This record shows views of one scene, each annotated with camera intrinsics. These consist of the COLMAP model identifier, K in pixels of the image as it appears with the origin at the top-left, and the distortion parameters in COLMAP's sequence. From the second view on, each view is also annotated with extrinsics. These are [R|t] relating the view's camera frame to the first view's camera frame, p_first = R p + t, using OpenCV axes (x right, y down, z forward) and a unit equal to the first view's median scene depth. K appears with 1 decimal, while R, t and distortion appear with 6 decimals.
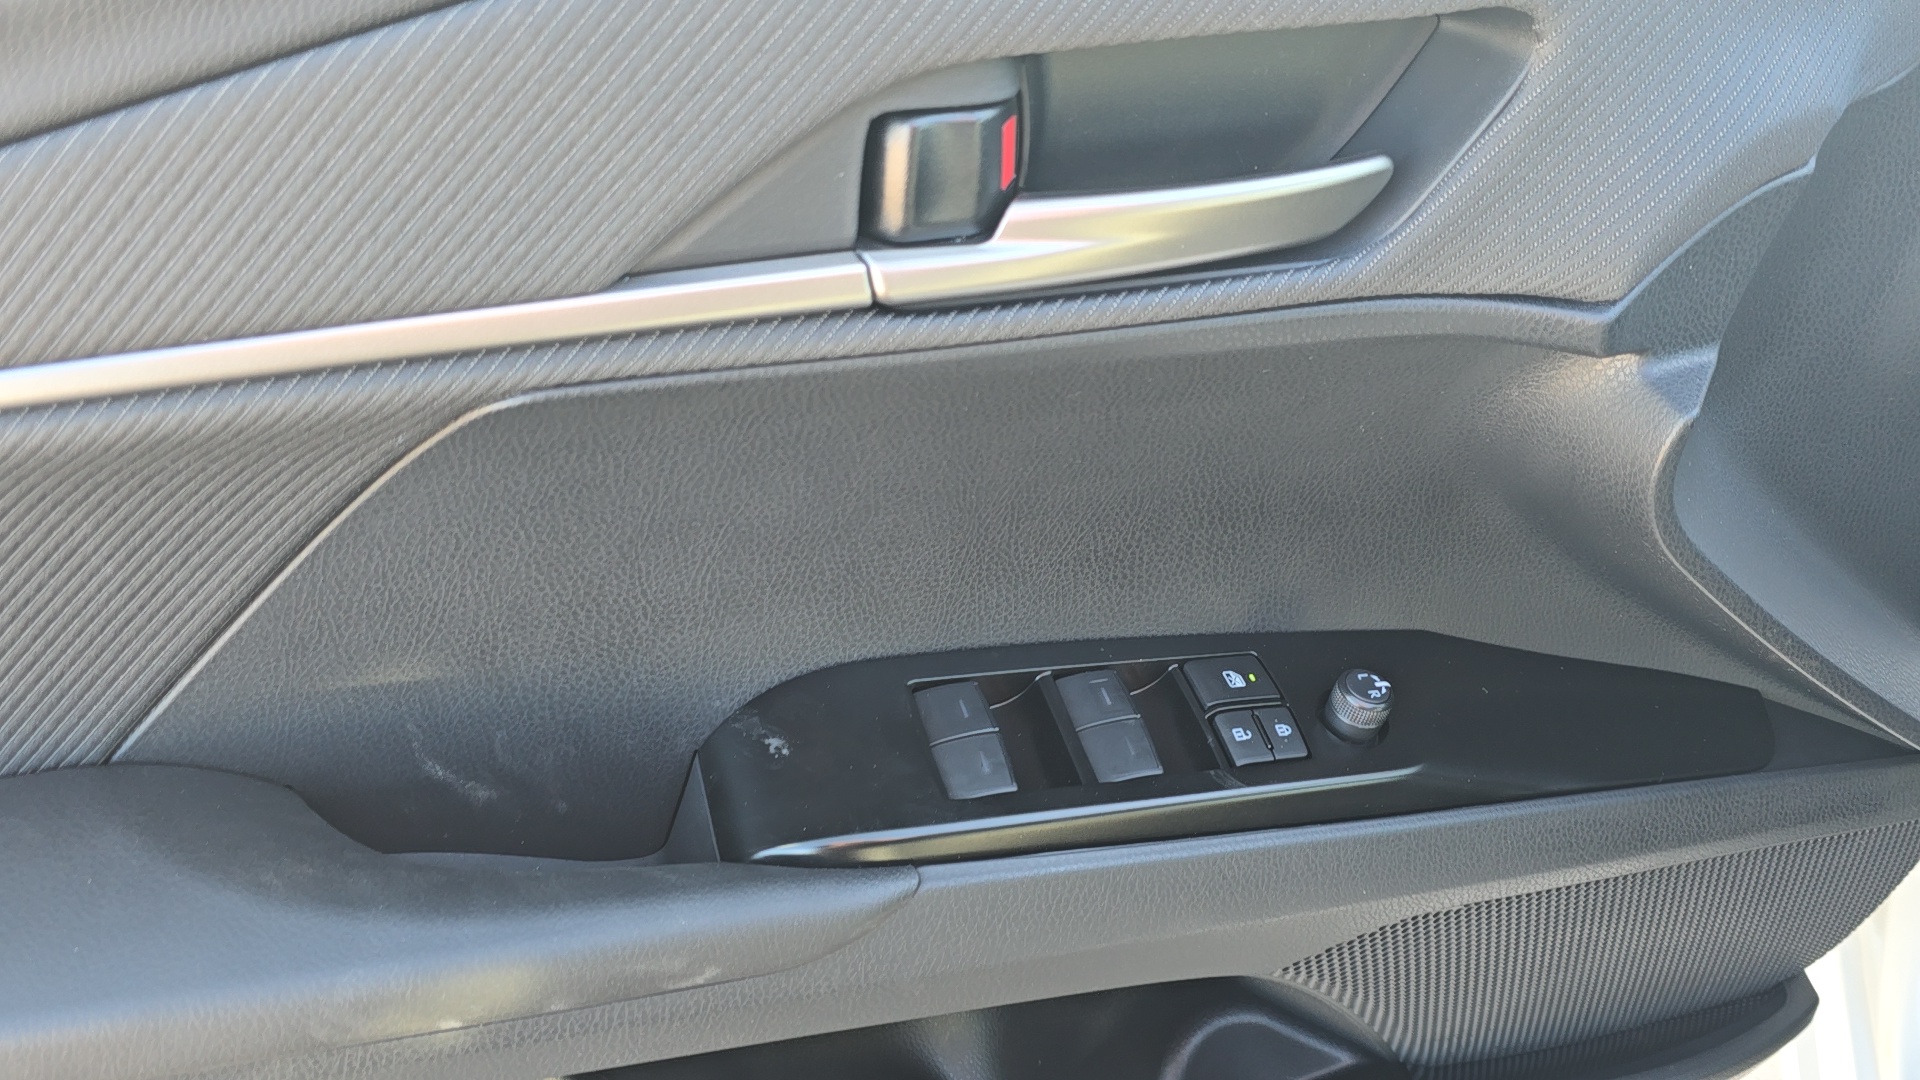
lens RADIAL K [[1613.8, 0, 959.1], [0, 1613.8, 544.8], [0, 0, 1]] dist [-0.009381, 0.000726]
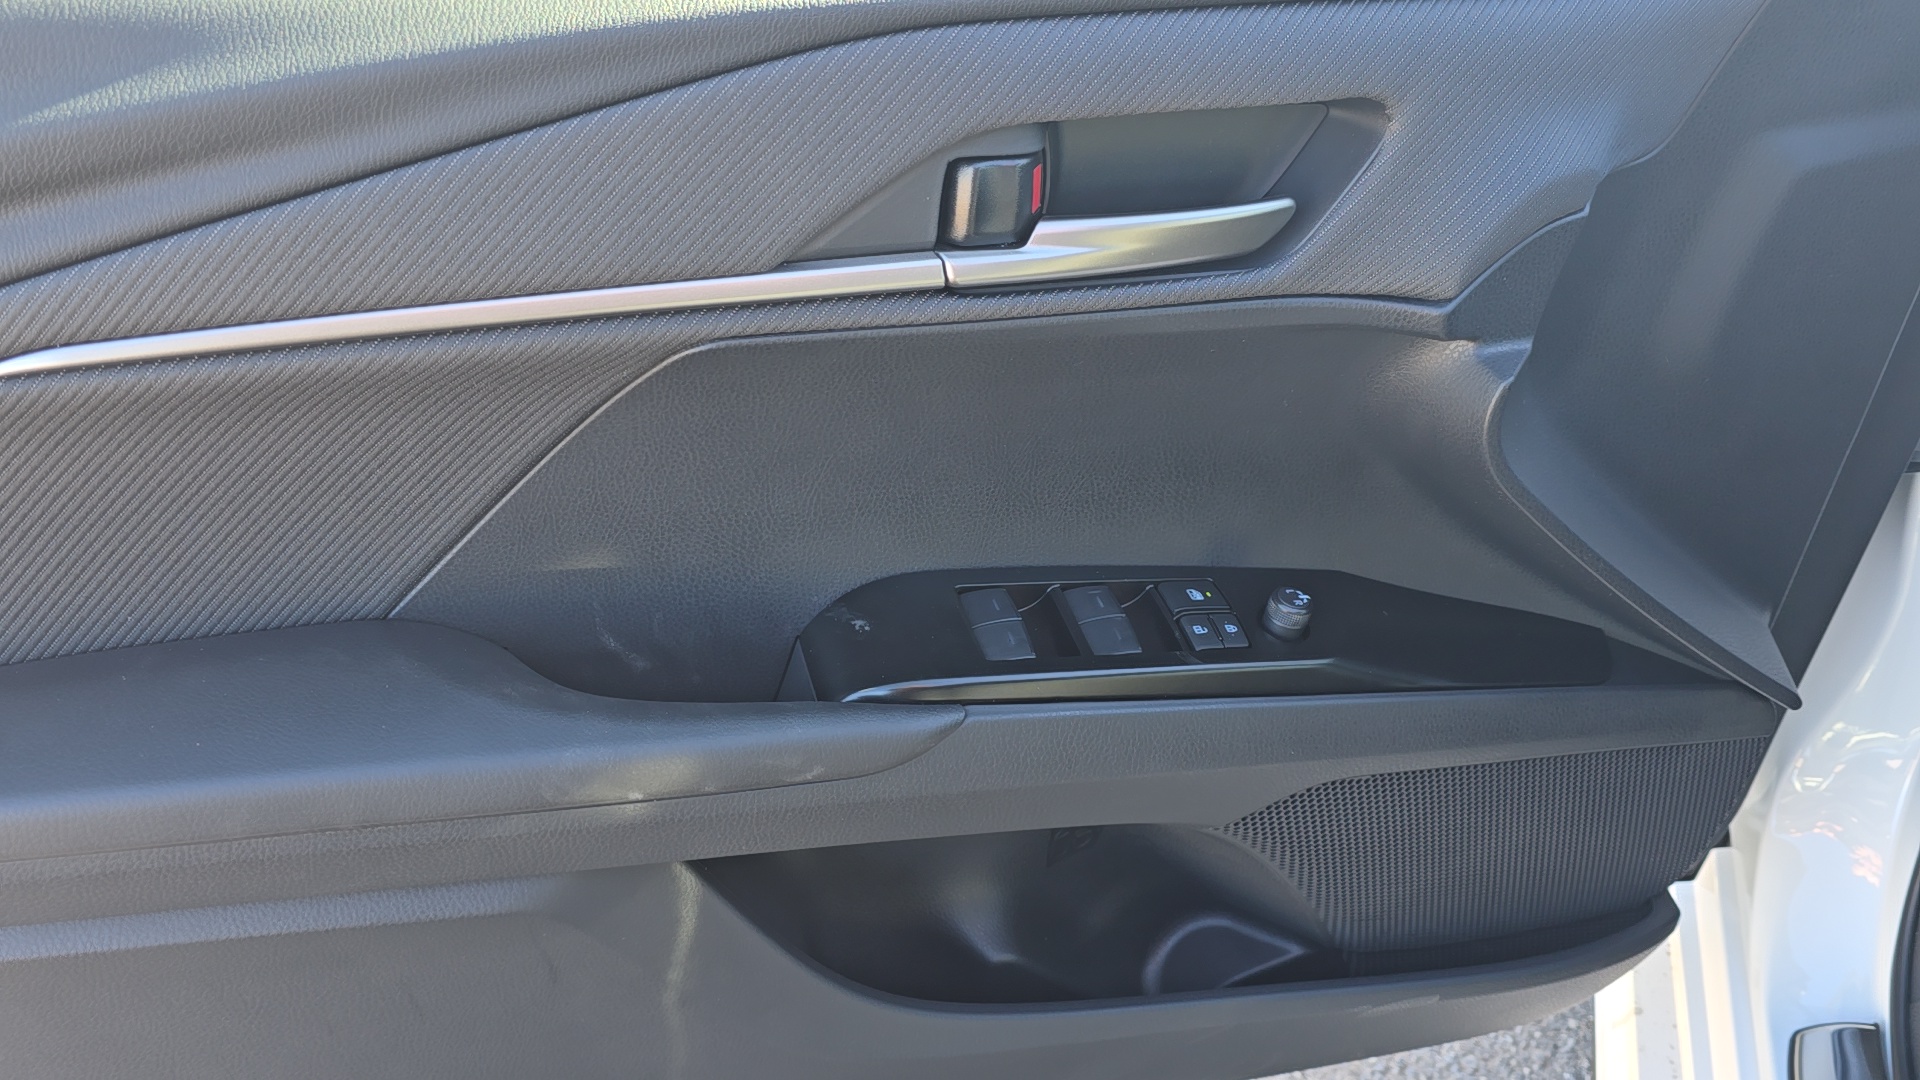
lens RADIAL K [[1613.8, 0, 961.5], [0, 1613.8, 537.3], [0, 0, 1]] dist [-0.009381, 0.000726]
pose [[0.999928, 0.009017, 0.007908, -0.043534], [-0.008273, 0.995941, -0.089631, 0.194696], [-0.008685, 0.089559, 0.995944, -0.421926]]
